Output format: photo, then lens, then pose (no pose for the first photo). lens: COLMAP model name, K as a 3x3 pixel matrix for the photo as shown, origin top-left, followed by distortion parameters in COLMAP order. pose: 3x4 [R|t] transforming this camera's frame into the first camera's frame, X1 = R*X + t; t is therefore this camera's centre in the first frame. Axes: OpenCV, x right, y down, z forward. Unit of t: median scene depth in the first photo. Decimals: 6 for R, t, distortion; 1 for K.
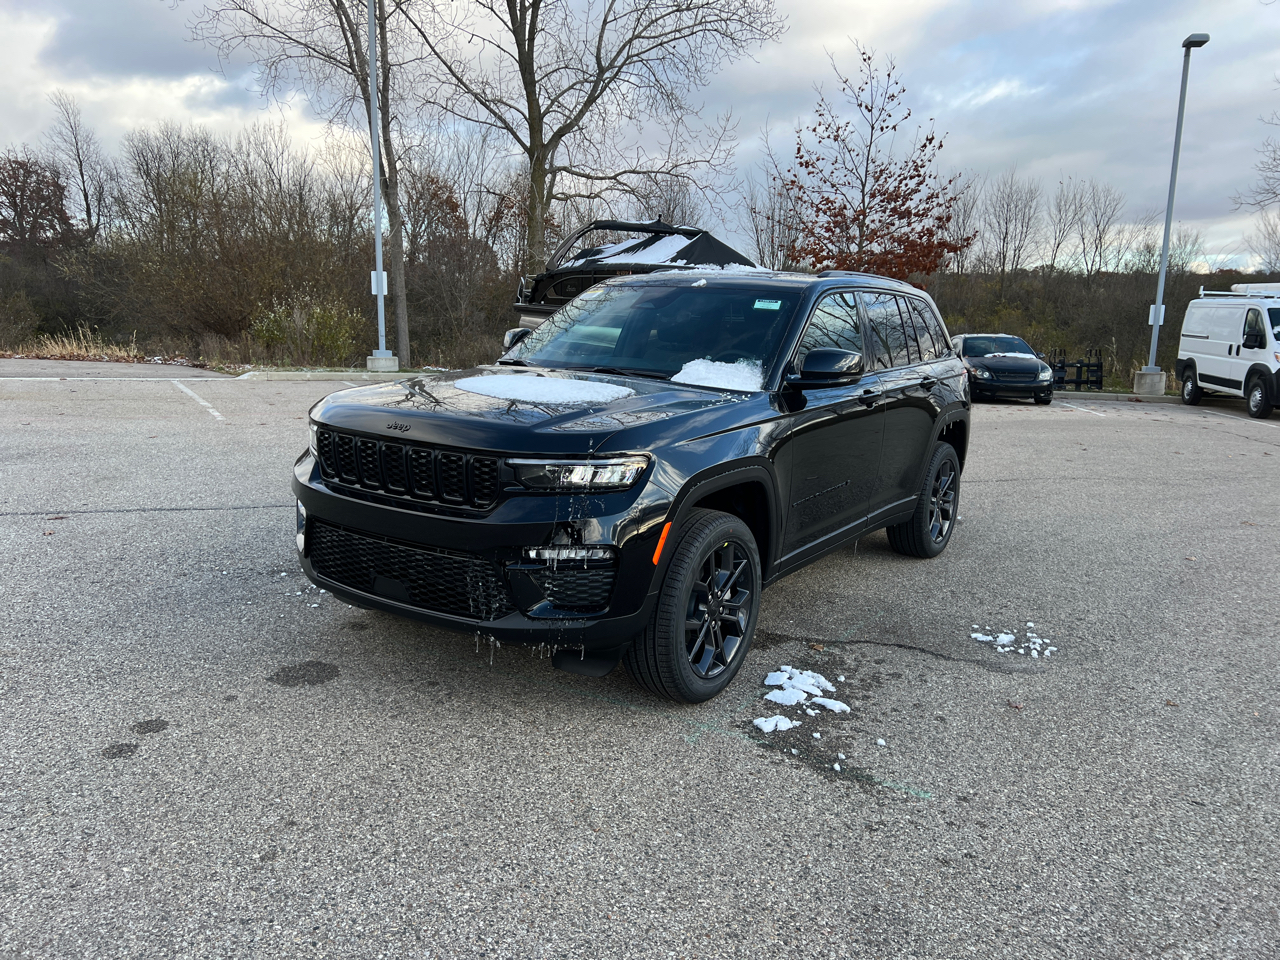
lens RADIAL K [[952.7, 0, 642.6], [0, 952.7, 480.2], [0, 0, 1]] dist [0.051684, -0.052040]
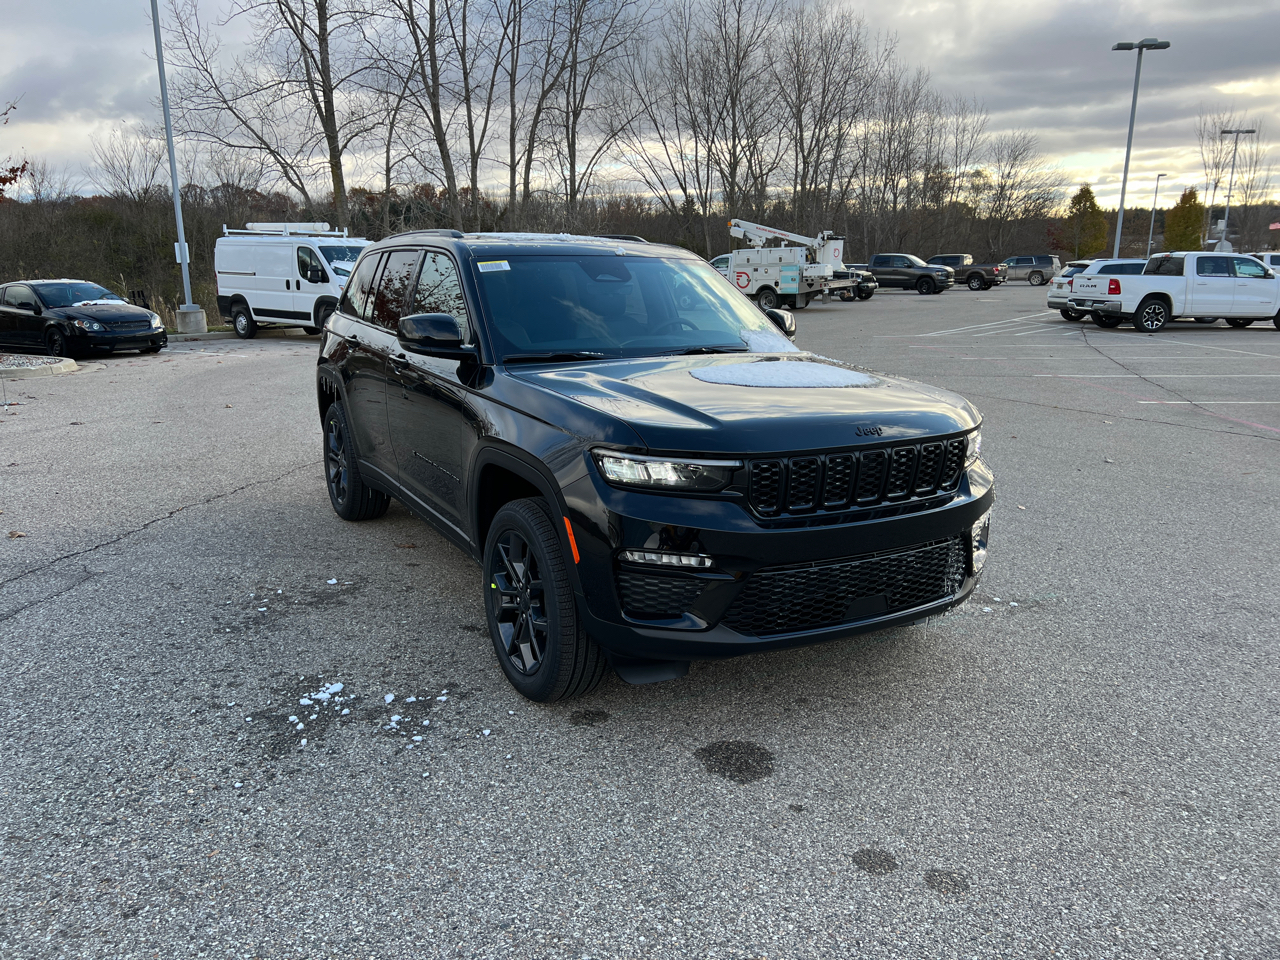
lens RADIAL K [[952.7, 0, 634.7], [0, 952.7, 492.3], [0, 0, 1]] dist [0.051684, -0.052040]
pose [[0.451225, -0.238622, 0.859916, -0.223474], [0.166283, 0.969194, 0.181693, -0.039826], [-0.876781, 0.061005, 0.477004, 0.143995]]
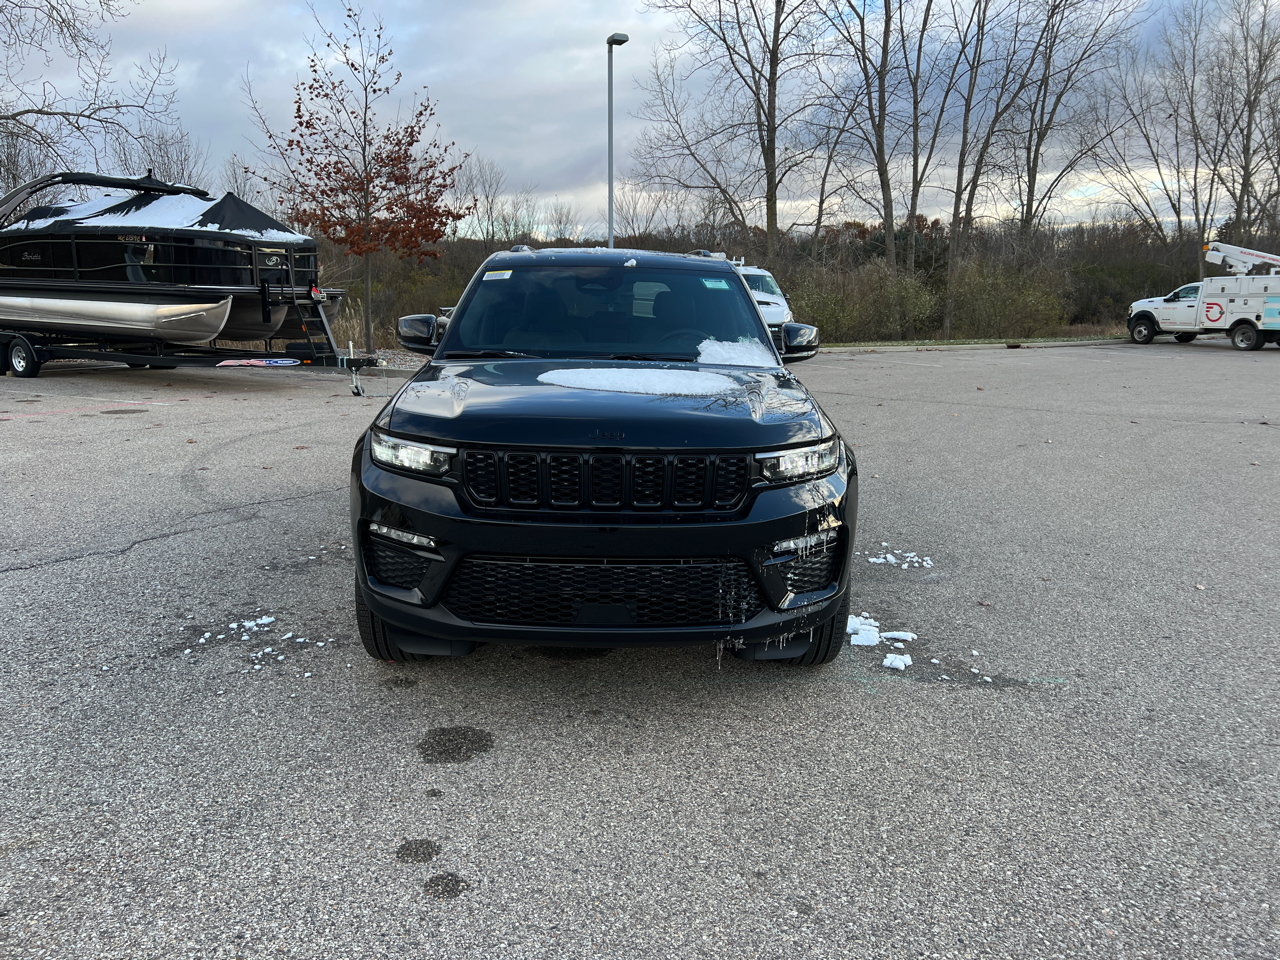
lens RADIAL K [[952.7, 0, 636.1], [0, 952.7, 483.9], [0, 0, 1]] dist [0.051684, -0.052040]
pose [[0.818480, -0.135521, 0.558323, -0.140016], [0.113854, 0.990769, 0.073582, -0.013856], [-0.563141, 0.003342, 0.826354, 0.047365]]
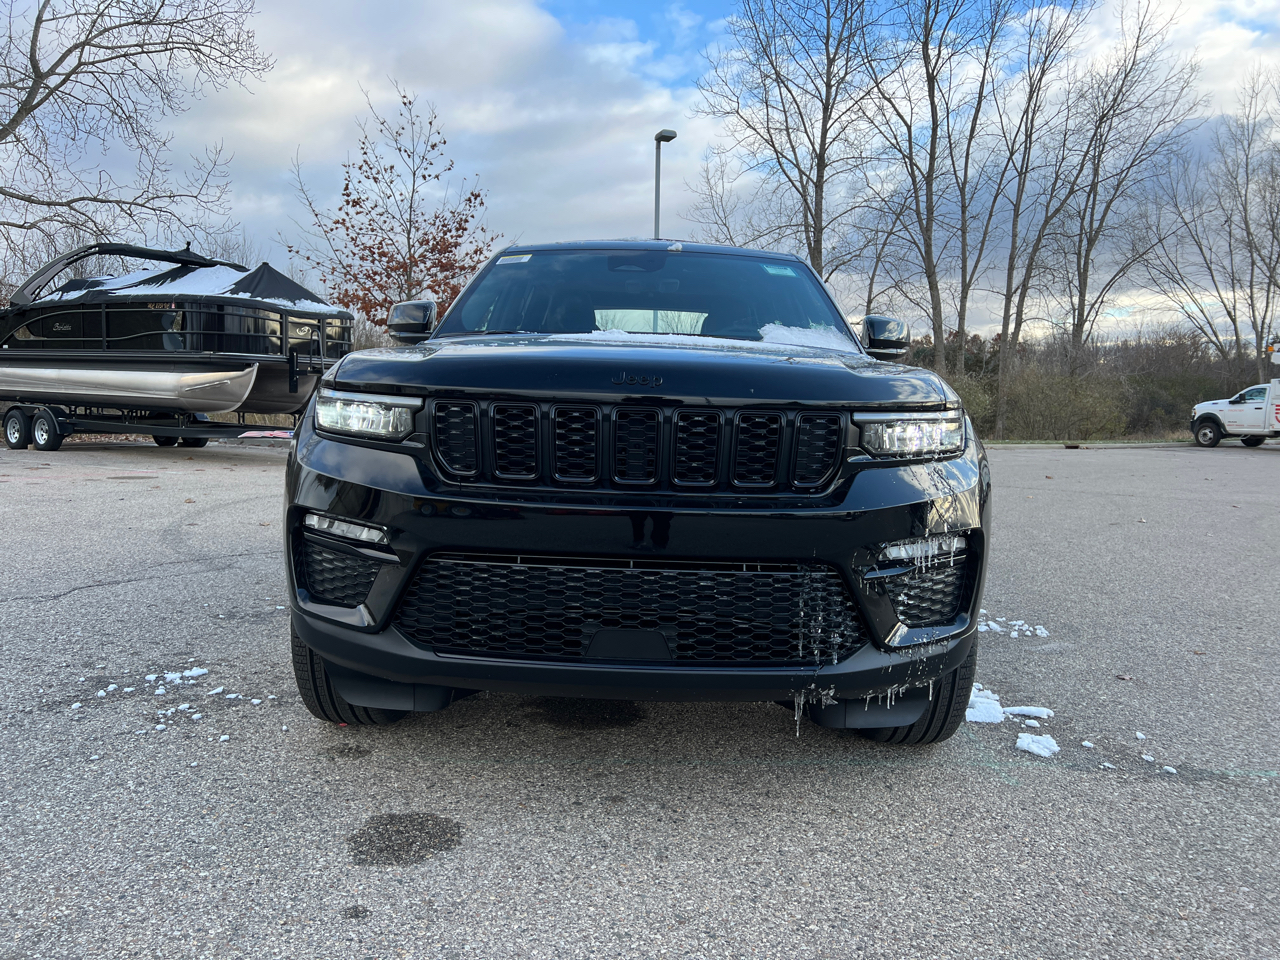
lens RADIAL K [[952.7, 0, 647.0], [0, 952.7, 490.9], [0, 0, 1]] dist [0.051684, -0.052040]
pose [[0.838267, -0.062566, 0.541658, -0.111800], [0.097324, 0.994611, -0.035732, 0.007313], [-0.536504, 0.082669, 0.839839, 0.092500]]
